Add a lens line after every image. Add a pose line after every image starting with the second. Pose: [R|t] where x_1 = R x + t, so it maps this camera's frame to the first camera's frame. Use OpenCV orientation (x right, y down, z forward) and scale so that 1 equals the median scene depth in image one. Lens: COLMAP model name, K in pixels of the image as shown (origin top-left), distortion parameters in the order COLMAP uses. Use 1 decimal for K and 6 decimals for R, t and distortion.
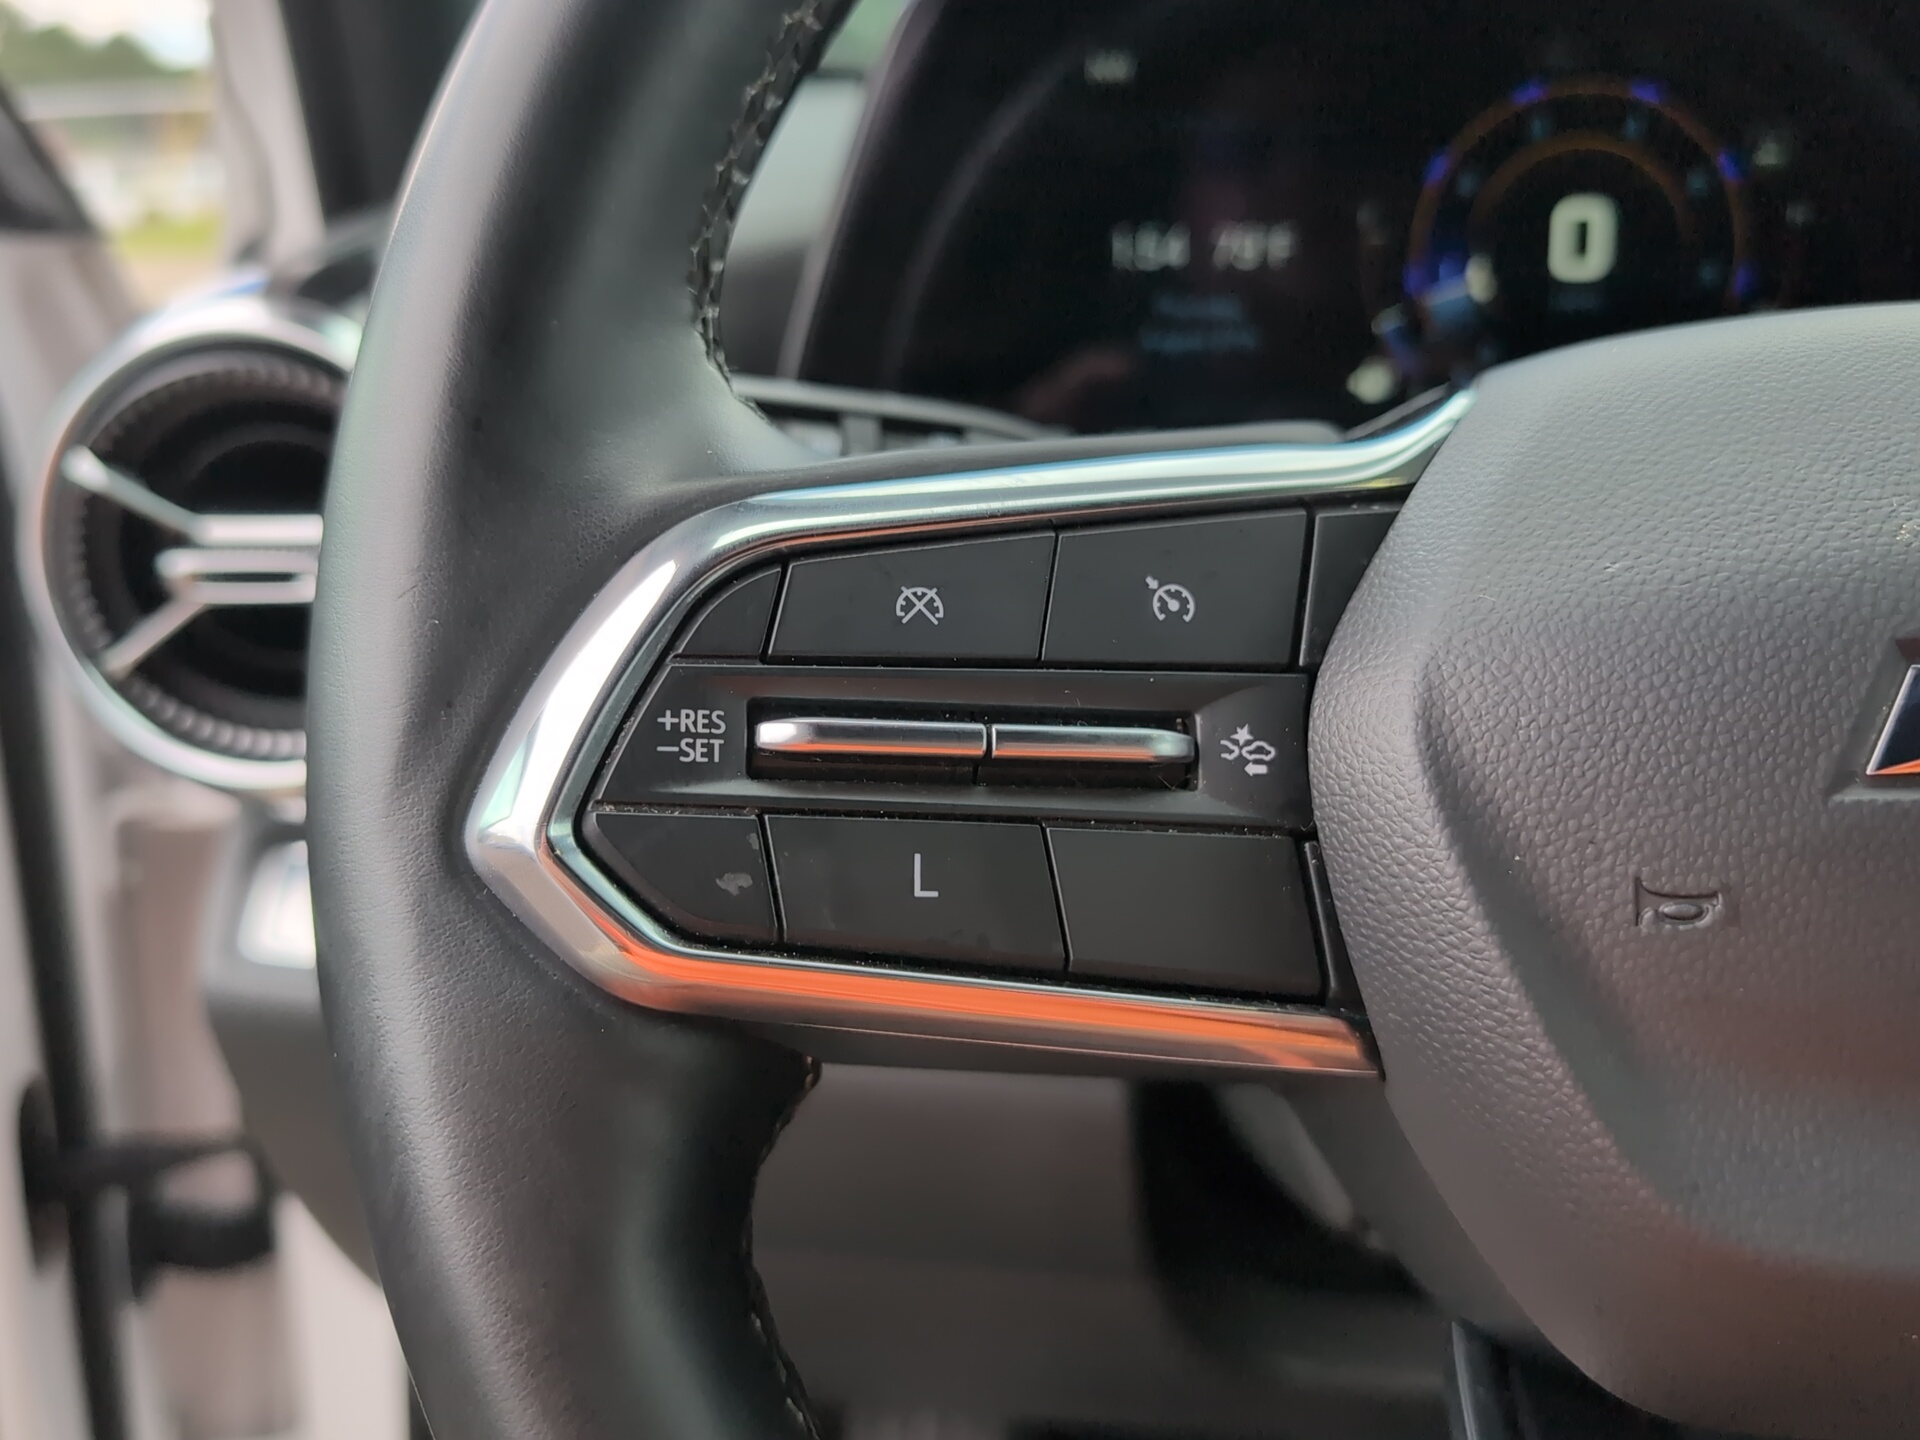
lens RADIAL K [[1621.3, 0, 960.0], [0, 1621.3, 720.0], [0, 0, 1]] dist [0.052388, -0.214645]
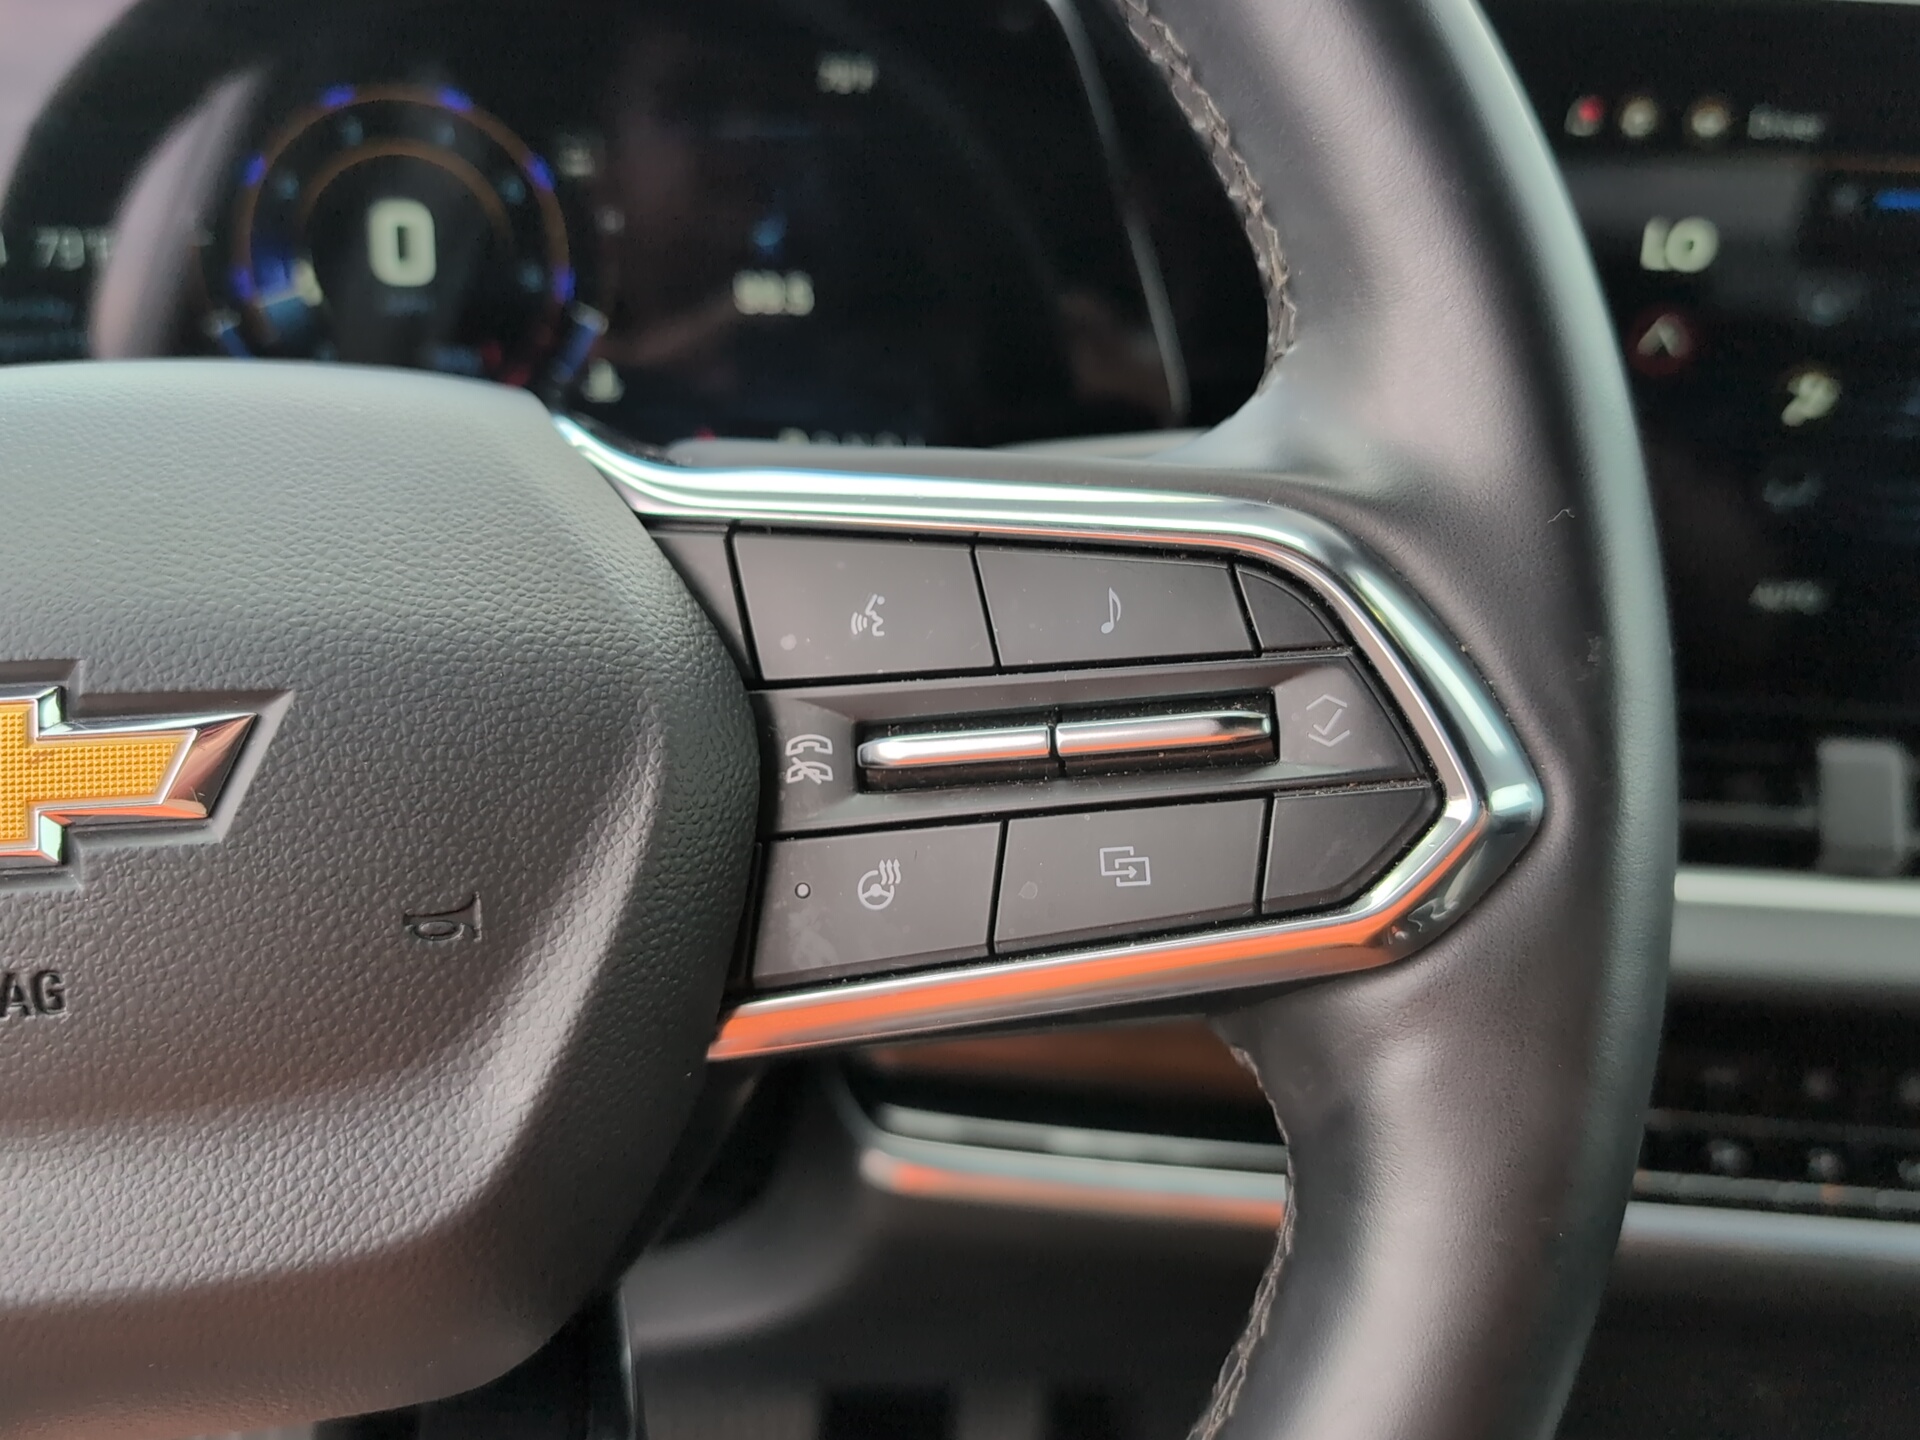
lens RADIAL K [[1621.3, 0, 960.0], [0, 1621.3, 720.0], [0, 0, 1]] dist [0.052388, -0.214645]
pose [[0.976017, -0.032970, 0.215185, 1.060789], [0.025197, 0.998931, 0.038767, -0.061018], [-0.216233, -0.032415, 0.975804, -0.171009]]
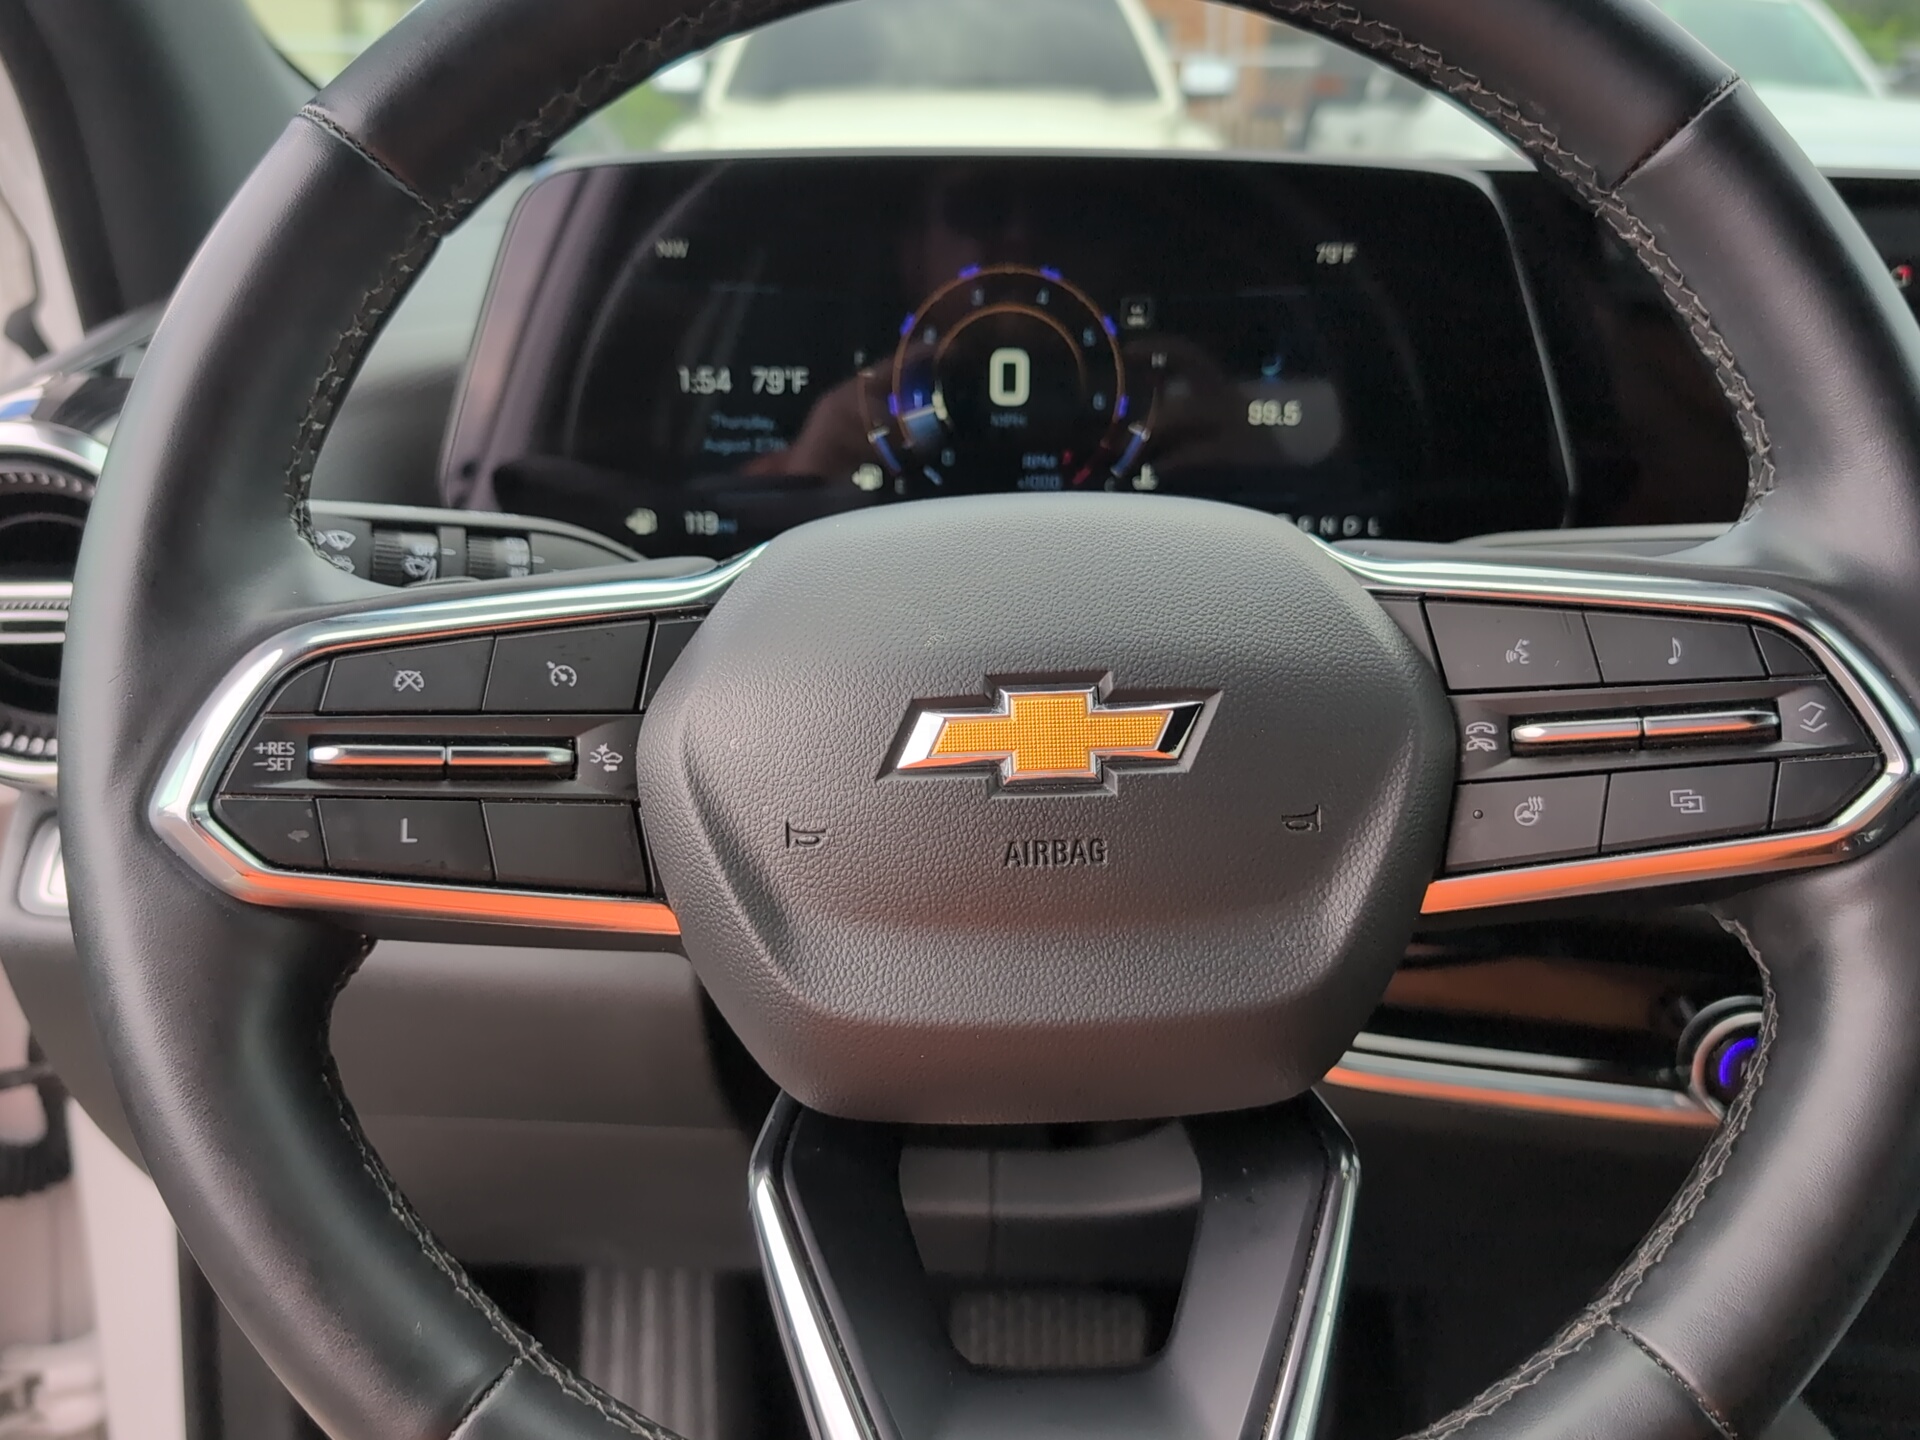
lens RADIAL K [[1621.3, 0, 960.0], [0, 1621.3, 720.0], [0, 0, 1]] dist [0.052388, -0.214645]
pose [[0.993547, -0.013079, 0.112666, 0.379193], [0.010974, 0.999754, 0.019285, -0.055550], [-0.112890, -0.017924, 0.993446, -0.870526]]
